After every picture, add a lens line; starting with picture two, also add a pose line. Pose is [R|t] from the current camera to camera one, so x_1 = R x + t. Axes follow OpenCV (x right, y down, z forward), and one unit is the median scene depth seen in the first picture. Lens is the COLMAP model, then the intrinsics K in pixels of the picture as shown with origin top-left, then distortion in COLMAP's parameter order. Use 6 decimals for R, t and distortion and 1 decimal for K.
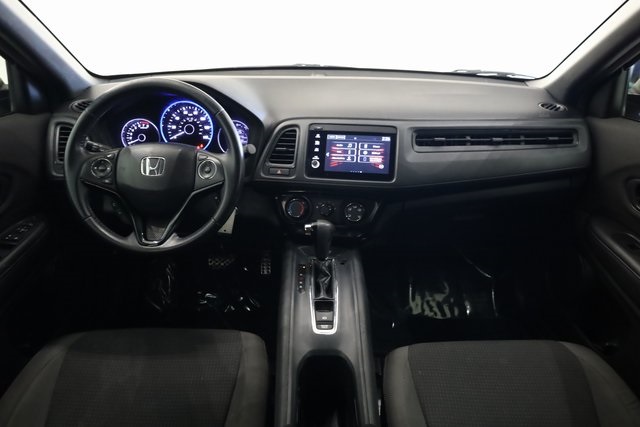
lens RADIAL K [[451.6, 0, 317.9], [0, 451.6, 211.1], [0, 0, 1]] dist [-0.014716, -0.004255]
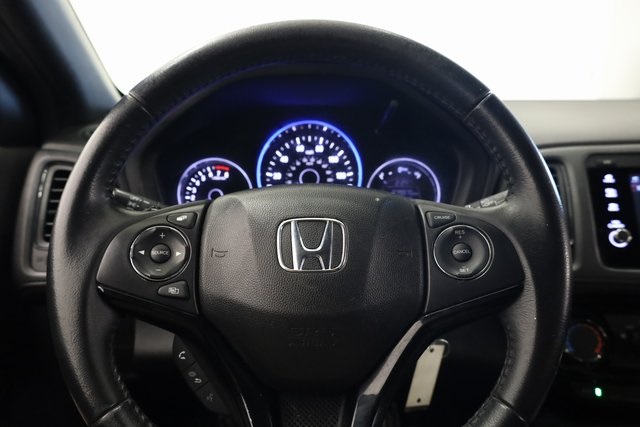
lens RADIAL K [[451.6, 0, 316.2], [0, 451.6, 204.5], [0, 0, 1]] dist [-0.014716, -0.004255]
pose [[0.999806, -0.019384, 0.003454, -0.305751], [0.019671, 0.975713, -0.218169, -0.045372], [0.000859, 0.218195, 0.975905, 0.554354]]
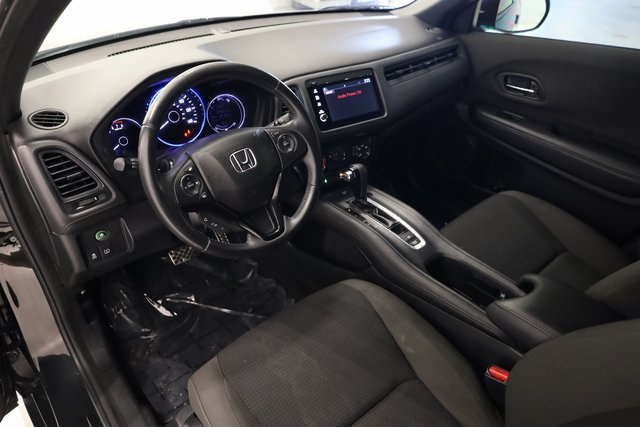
lens RADIAL K [[451.6, 0, 326.9], [0, 451.6, 212.3], [0, 0, 1]] dist [-0.014716, -0.004255]
pose [[0.754088, -0.364687, 0.546218, -0.661747], [0.277773, 0.930718, 0.237919, -0.146814], [-0.595141, -0.027687, 0.803144, 0.129077]]
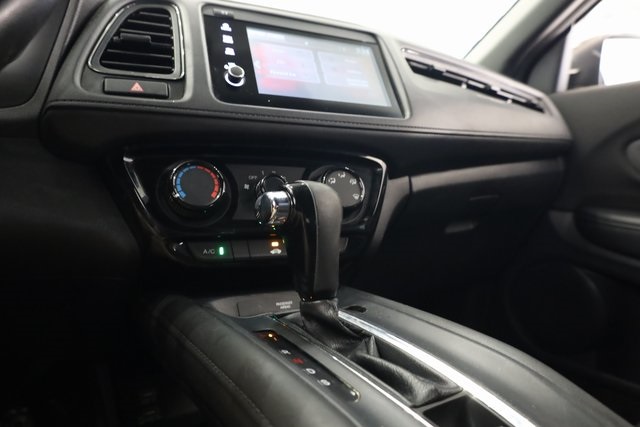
lens RADIAL K [[451.6, 0, 324.7], [0, 451.6, 216.8], [0, 0, 1]] dist [-0.014716, -0.004255]
pose [[0.821192, -0.026785, 0.570023, -0.169716], [0.214876, 0.939892, -0.265391, 0.133286], [-0.528651, 0.340421, 0.777587, 0.685589]]
